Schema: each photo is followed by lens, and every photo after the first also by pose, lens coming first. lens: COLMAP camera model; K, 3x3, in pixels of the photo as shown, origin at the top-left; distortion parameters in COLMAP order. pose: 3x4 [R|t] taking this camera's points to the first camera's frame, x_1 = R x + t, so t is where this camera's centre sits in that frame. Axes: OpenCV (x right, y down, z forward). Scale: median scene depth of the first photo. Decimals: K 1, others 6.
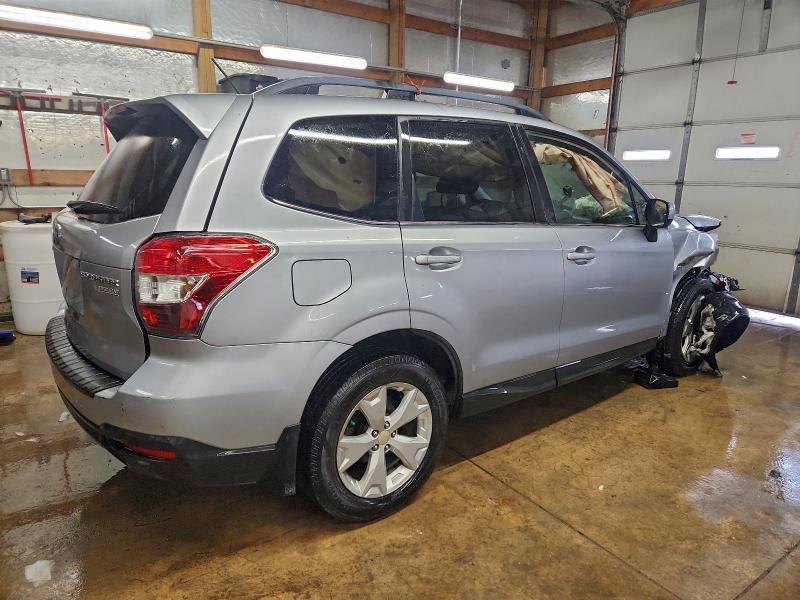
lens RADIAL K [[535.9, 0, 402.9], [0, 535.9, 295.5], [0, 0, 1]] dist [0.000805, -0.001704]
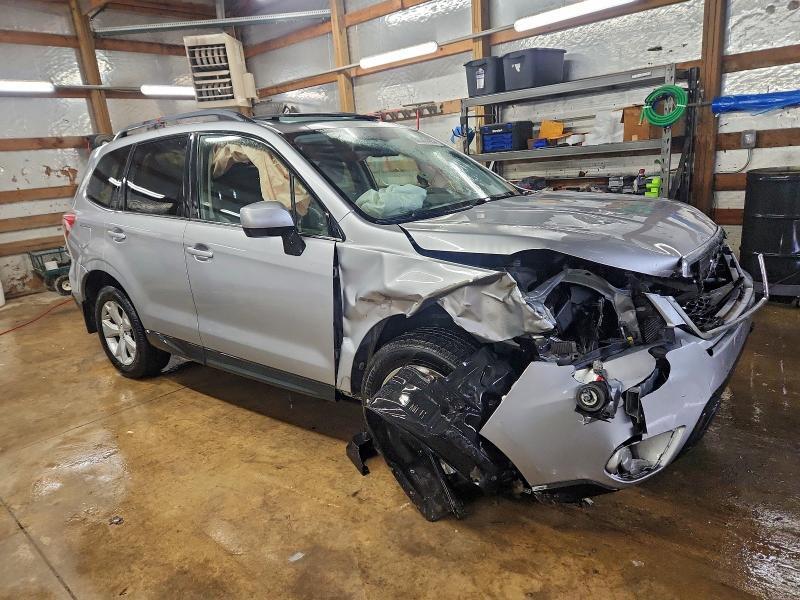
lens RADIAL K [[549.3, 0, 400.0], [0, 549.3, 300.0], [0, 0, 1]] dist [0.000180, 0.001242]
pose [[0.236979, 0.212952, -0.947888, 1.330081], [-0.134026, 0.973518, 0.185202, -0.212022], [0.962226, 0.083153, 0.259244, 0.990662]]
